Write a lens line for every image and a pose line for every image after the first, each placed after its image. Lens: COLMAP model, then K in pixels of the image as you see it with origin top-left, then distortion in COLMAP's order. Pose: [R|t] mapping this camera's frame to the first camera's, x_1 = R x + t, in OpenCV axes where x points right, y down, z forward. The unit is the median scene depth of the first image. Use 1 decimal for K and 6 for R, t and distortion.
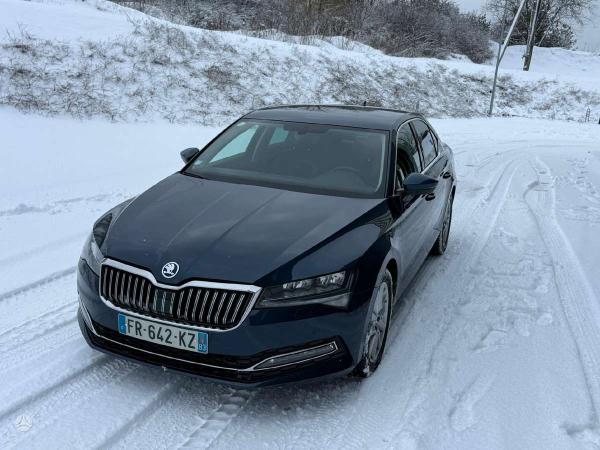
lens RADIAL K [[596.0, 0, 298.5], [0, 596.0, 228.3], [0, 0, 1]] dist [0.051642, 0.000000]
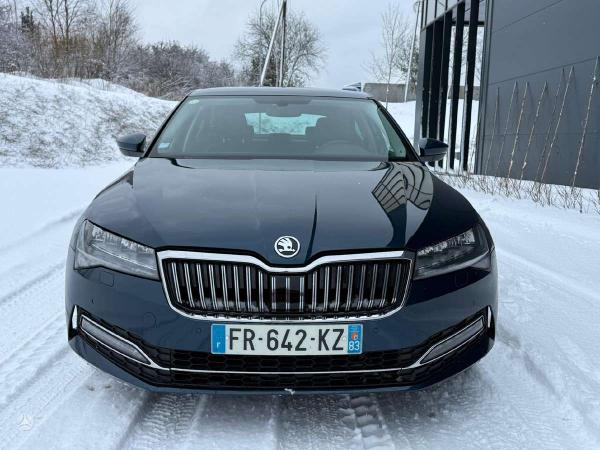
lens RADIAL K [[596.0, 0, 297.4], [0, 596.0, 224.4], [0, 0, 1]] dist [0.051642, 0.000000]
pose [[0.915681, -0.097880, 0.389806, -0.466195], [0.131258, 0.989539, -0.059862, 0.085813], [-0.379869, 0.105980, 0.918949, 0.341613]]
